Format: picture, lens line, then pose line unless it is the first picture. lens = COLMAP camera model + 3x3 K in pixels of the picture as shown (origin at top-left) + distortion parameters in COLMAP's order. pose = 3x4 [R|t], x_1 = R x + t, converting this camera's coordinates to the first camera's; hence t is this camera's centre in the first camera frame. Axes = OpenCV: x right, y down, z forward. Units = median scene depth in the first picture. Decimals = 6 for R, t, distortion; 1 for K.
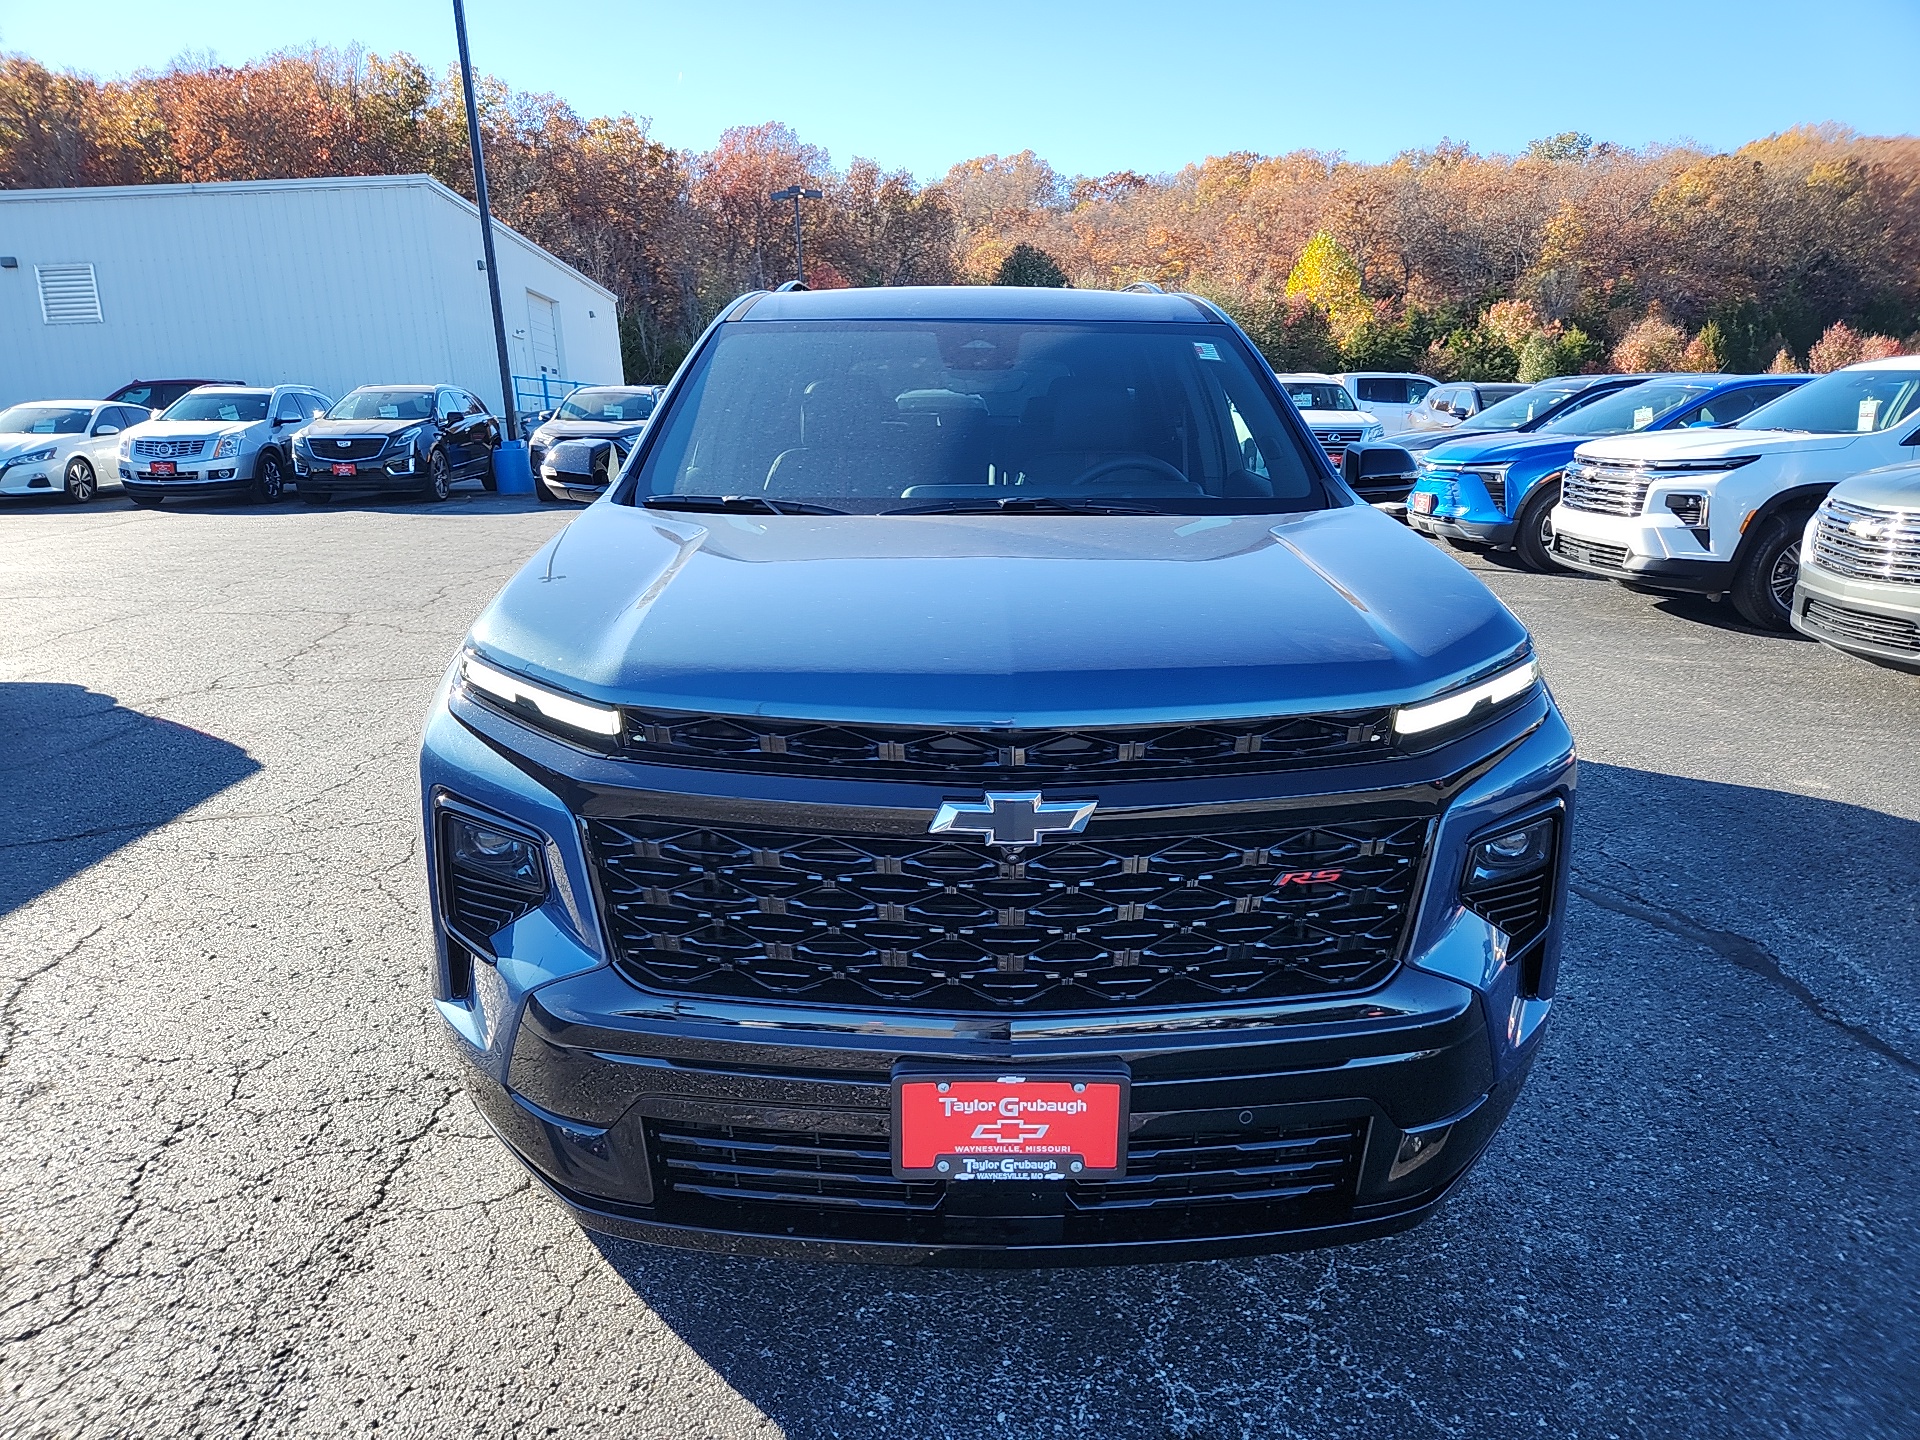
lens RADIAL K [[1285.9, 0, 960.0], [0, 1285.9, 720.0], [0, 0, 1]] dist [0.069683, -0.065512]
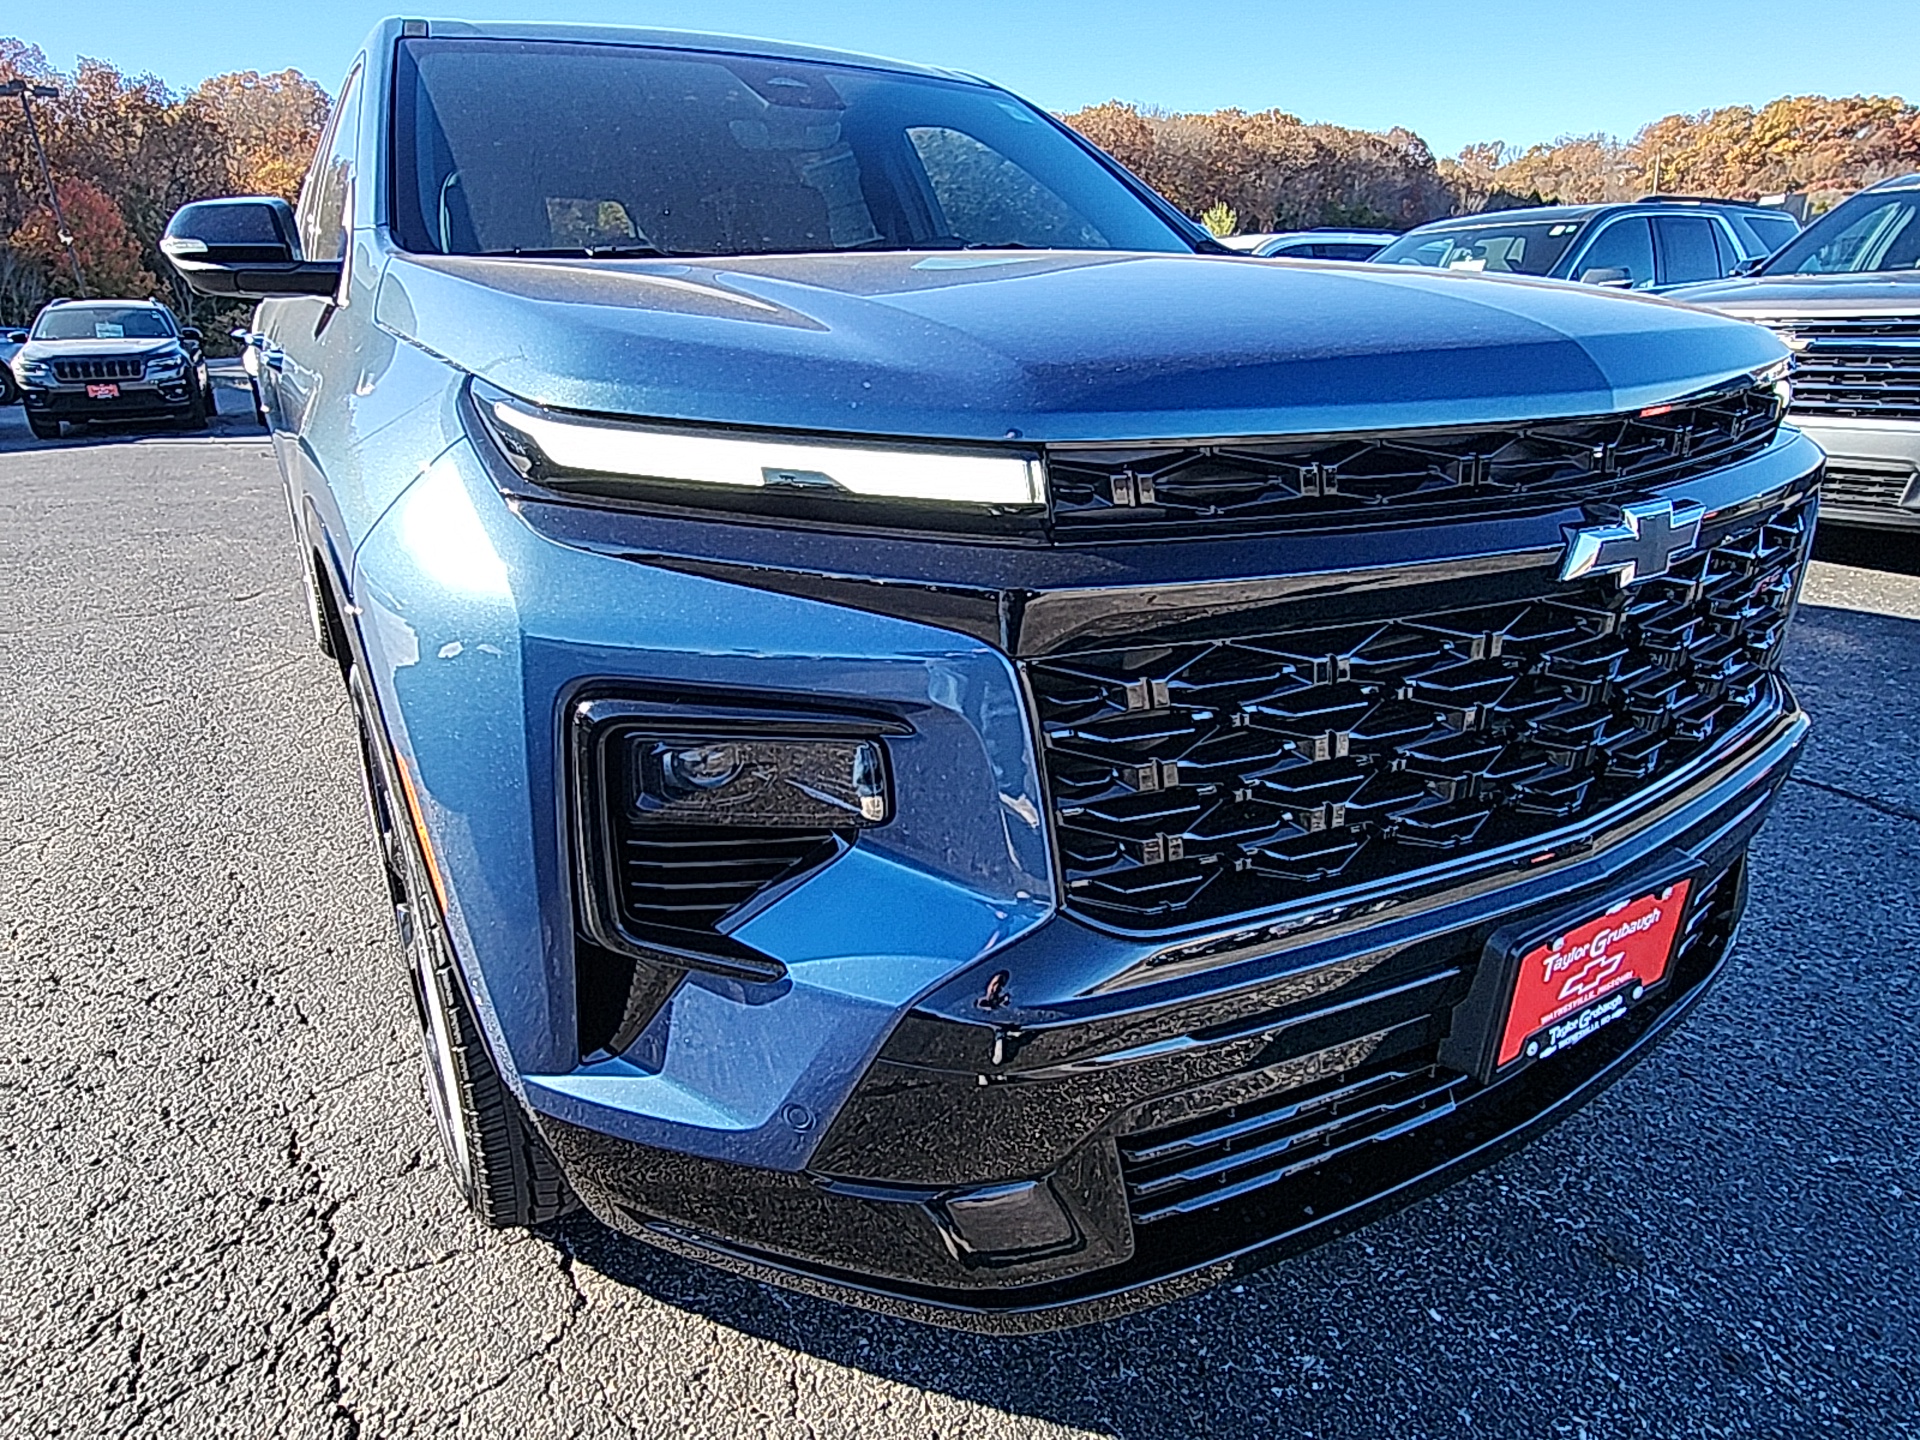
lens RADIAL K [[1120.4, 0, 955.4], [0, 1120.4, 722.4], [0, 0, 1]] dist [0.000482, -0.003945]
pose [[0.860441, -0.194371, 0.471021, -0.323330], [0.147929, 0.979862, 0.134118, 0.020044], [-0.487604, -0.045723, 0.871867, 0.364394]]
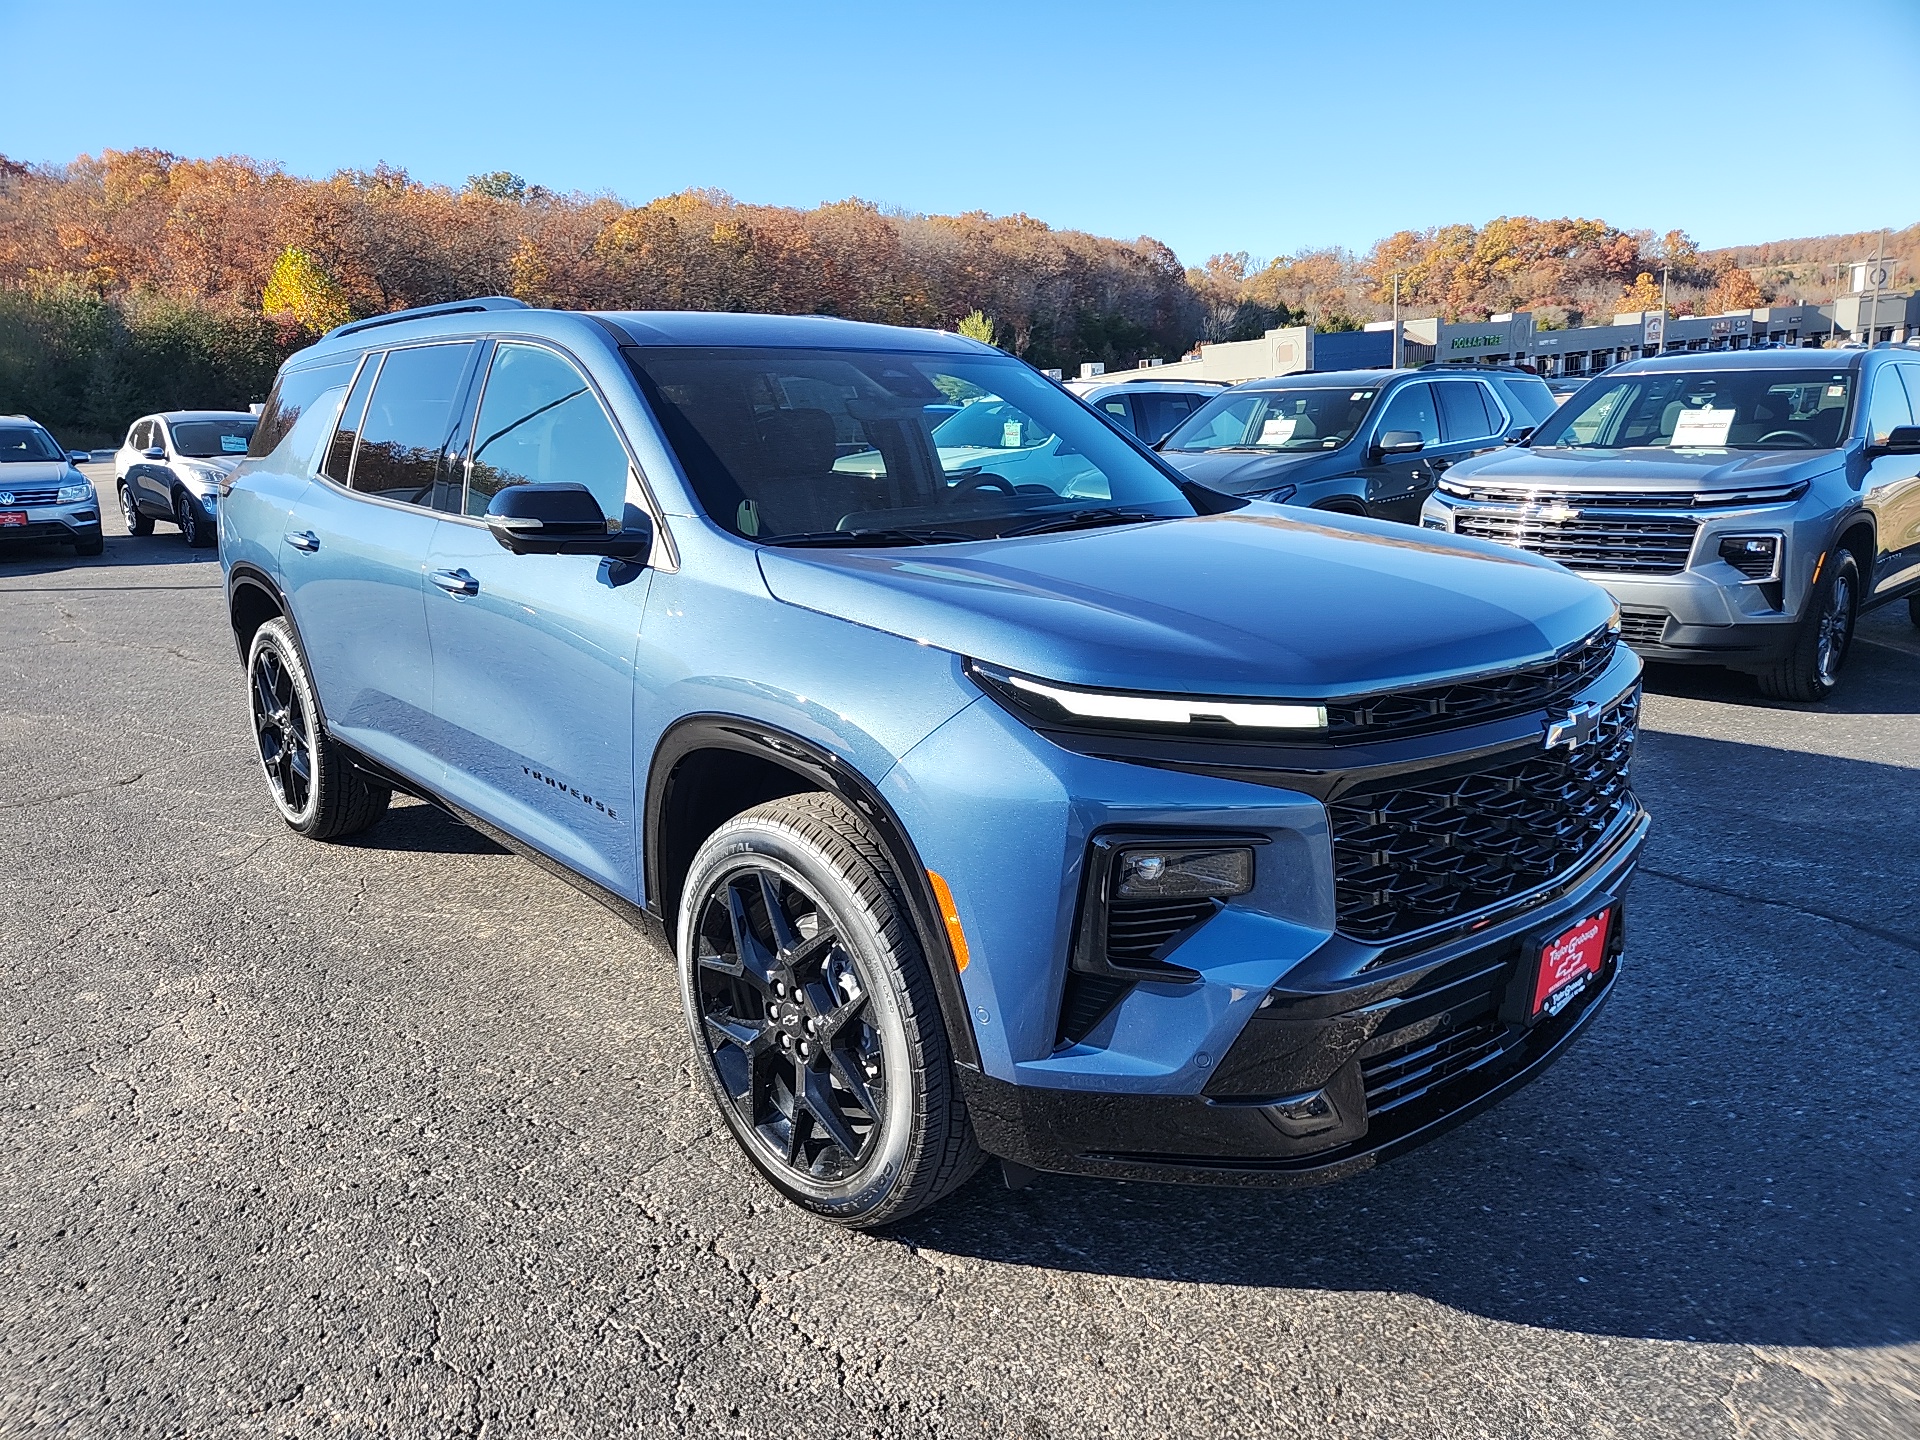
lens RADIAL K [[1268.3, 0, 956.8], [0, 1268.3, 738.6], [0, 0, 1]] dist [0.061404, -0.054648]
pose [[0.738977, -0.176308, 0.650252, -0.728818], [0.177356, 0.982017, 0.064706, -0.063140], [-0.649967, 0.067510, 0.756958, 0.230367]]
